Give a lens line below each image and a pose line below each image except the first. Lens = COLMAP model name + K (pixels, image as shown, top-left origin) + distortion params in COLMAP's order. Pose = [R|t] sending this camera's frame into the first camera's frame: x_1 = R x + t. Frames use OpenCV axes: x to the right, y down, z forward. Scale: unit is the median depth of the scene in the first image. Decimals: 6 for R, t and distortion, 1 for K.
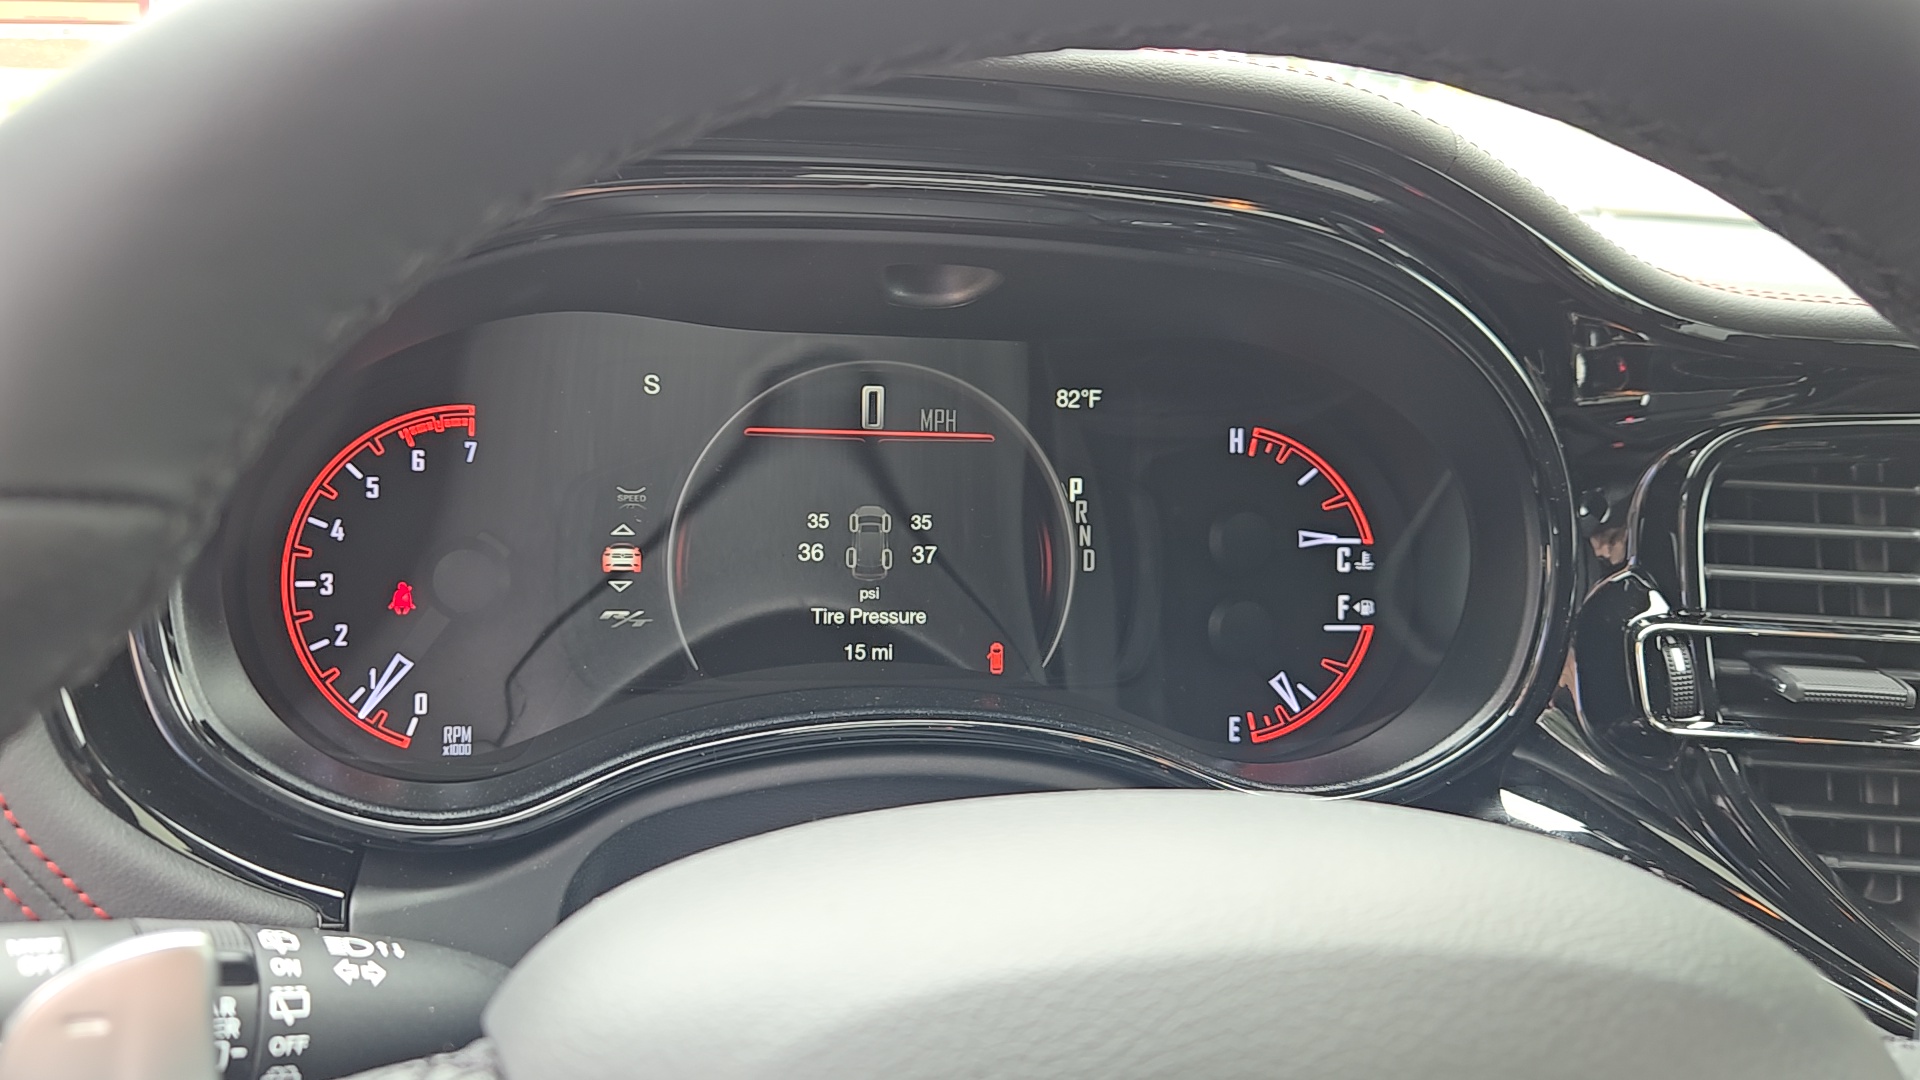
lens RADIAL K [[1605.7, 0, 962.7], [0, 1605.7, 542.8], [0, 0, 1]] dist [0.005278, -0.007367]
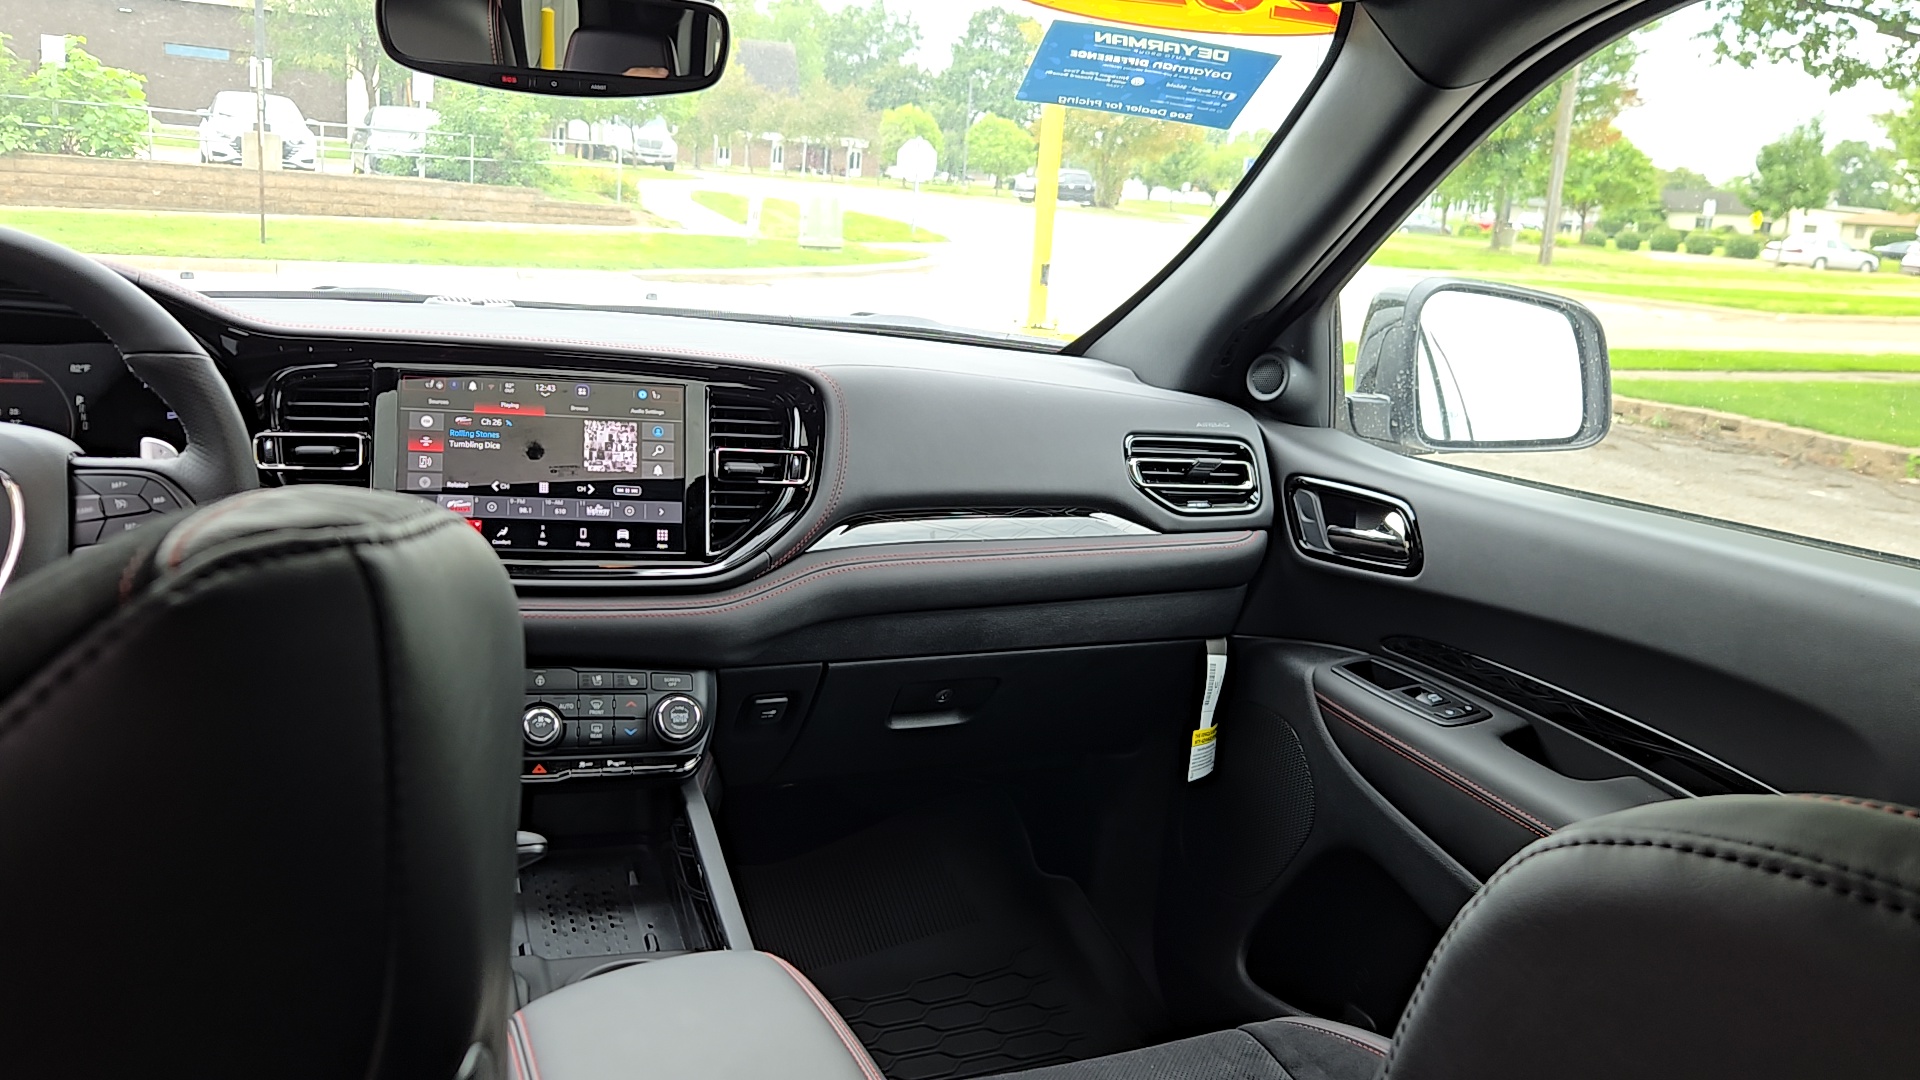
lens RADIAL K [[1605.7, 0, 955.0], [0, 1605.7, 532.1], [0, 0, 1]] dist [0.005278, -0.007367]
pose [[0.992833, -0.035359, 0.114156, 1.354557], [0.045753, 0.994912, -0.089755, 0.558096], [-0.110402, 0.094335, 0.989400, -2.090957]]
